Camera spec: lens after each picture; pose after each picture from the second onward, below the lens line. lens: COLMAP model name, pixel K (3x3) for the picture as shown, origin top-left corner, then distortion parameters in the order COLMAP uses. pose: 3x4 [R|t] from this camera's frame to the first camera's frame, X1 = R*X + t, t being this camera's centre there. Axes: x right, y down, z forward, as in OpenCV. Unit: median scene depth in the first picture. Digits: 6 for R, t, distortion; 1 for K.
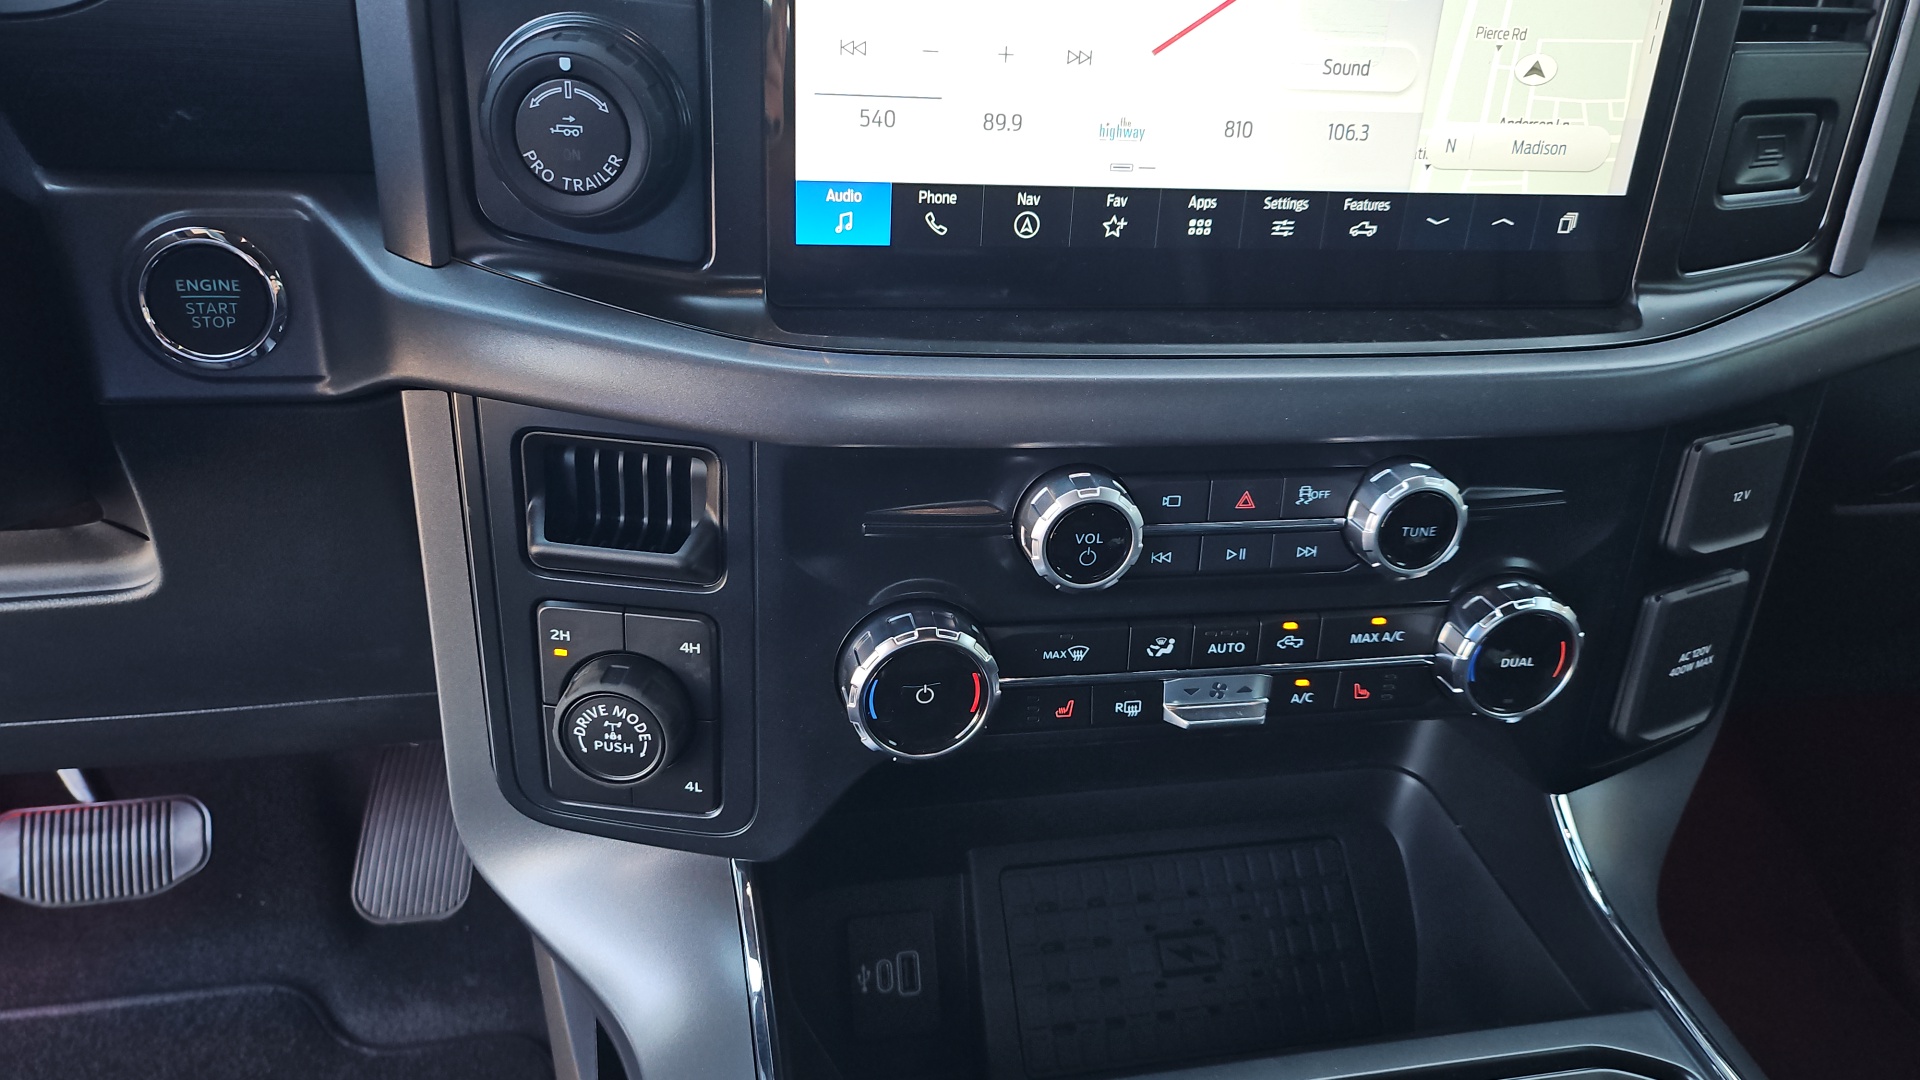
lens RADIAL K [[1384.0, 0, 981.8], [0, 1384.0, 536.9], [0, 0, 1]] dist [0.043962, -0.046721]
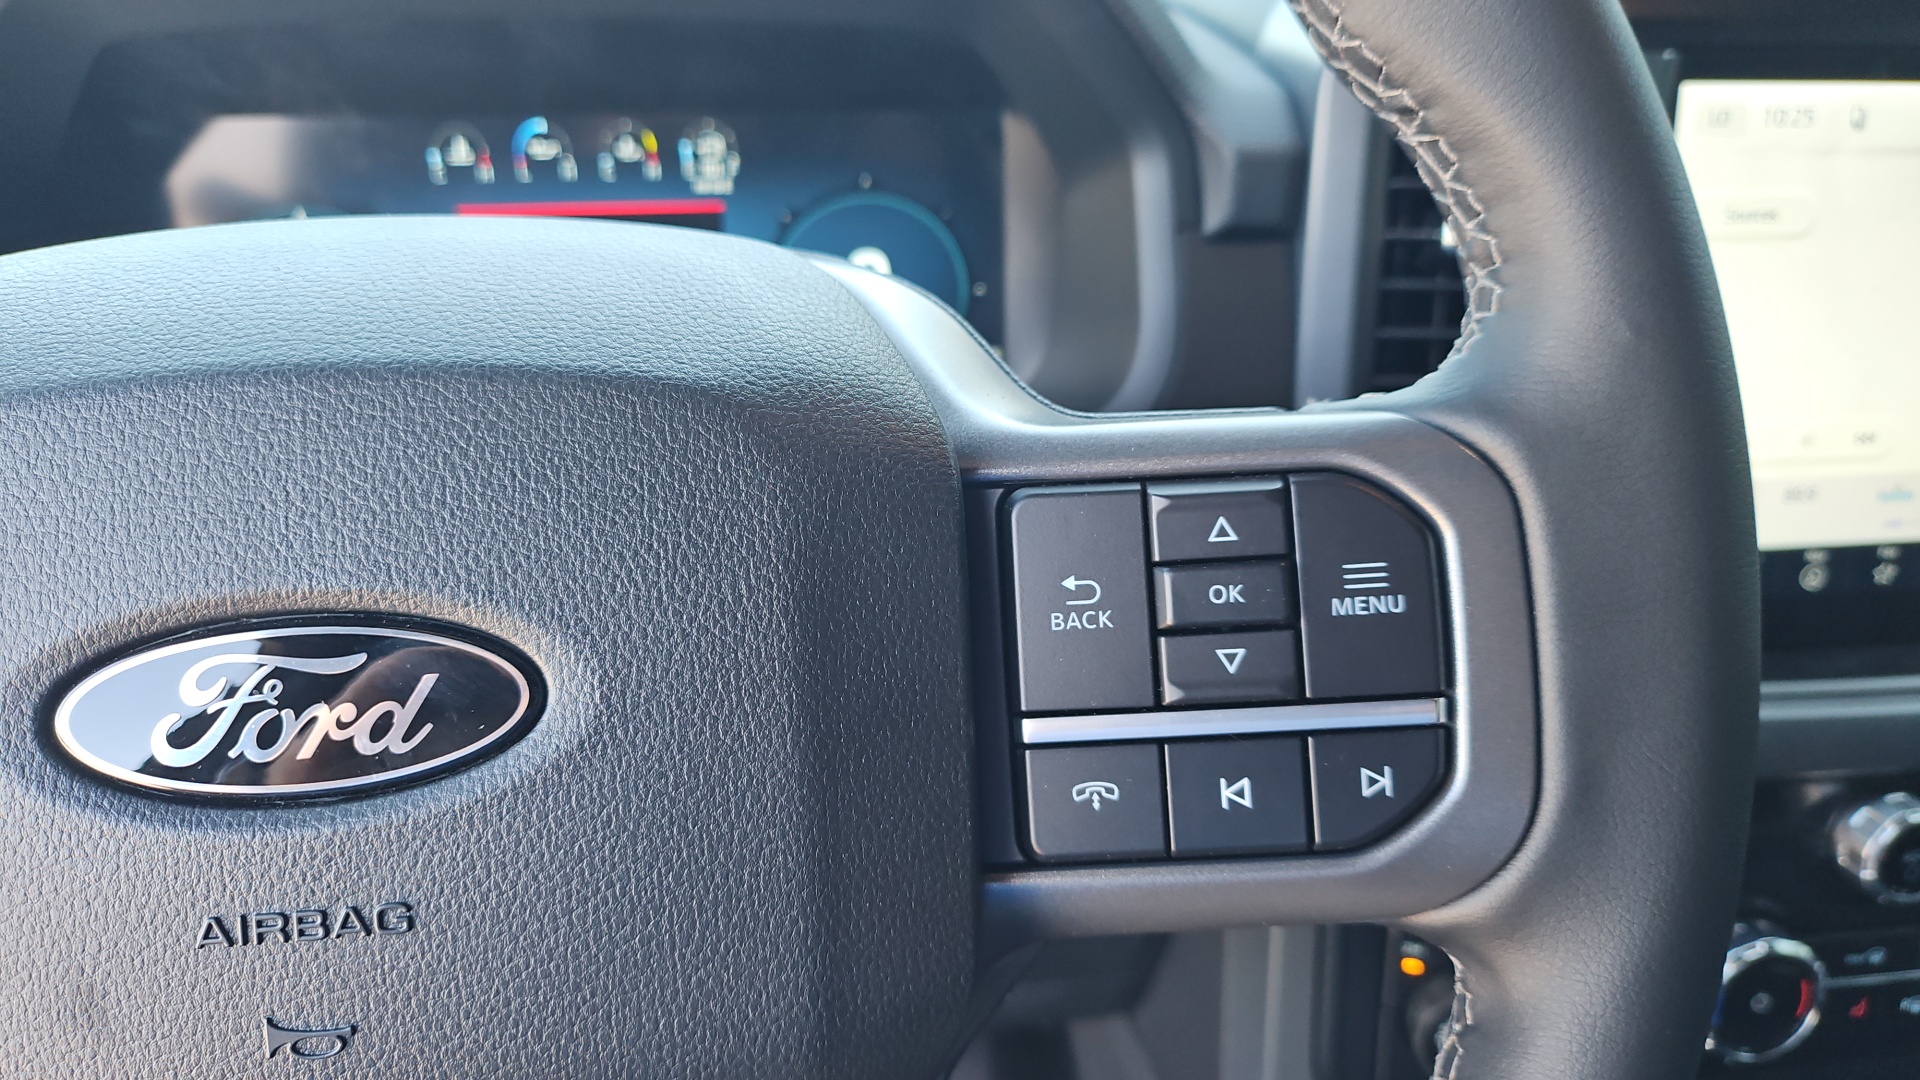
lens RADIAL K [[1489.1, 0, 977.7], [0, 1489.1, 551.0], [0, 0, 1]] dist [-0.003501, -0.001535]
pose [[0.993705, -0.043887, -0.103077, -0.479555], [0.028293, 0.988561, -0.148144, -0.075389], [0.108400, 0.144295, 0.983579, -0.264649]]
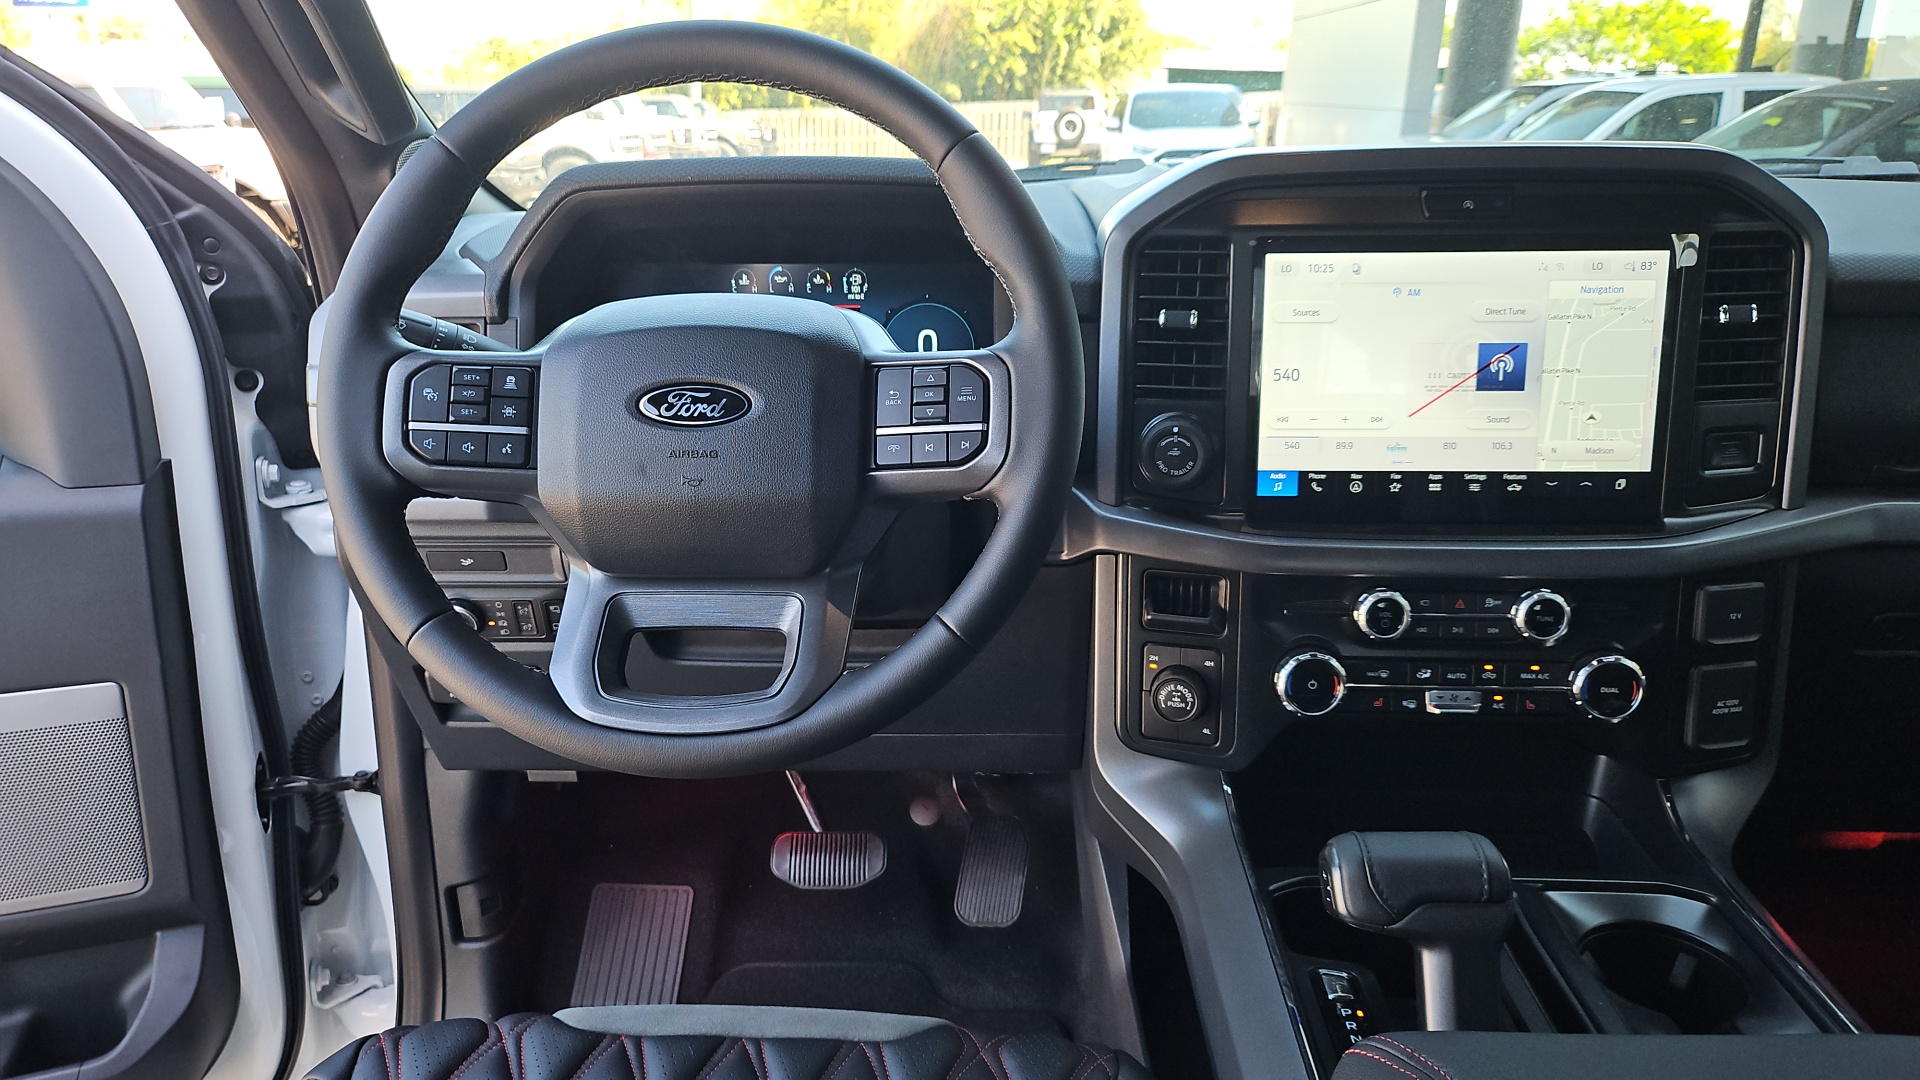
lens RADIAL K [[1384.0, 0, 961.1], [0, 1384.0, 541.8], [0, 0, 1]] dist [0.043962, -0.046721]
pose [[0.963091, -0.010886, -0.268954, 0.018099], [-0.053063, 0.971897, -0.229349, 0.408367], [0.263892, 0.235155, 0.935448, -1.259244]]
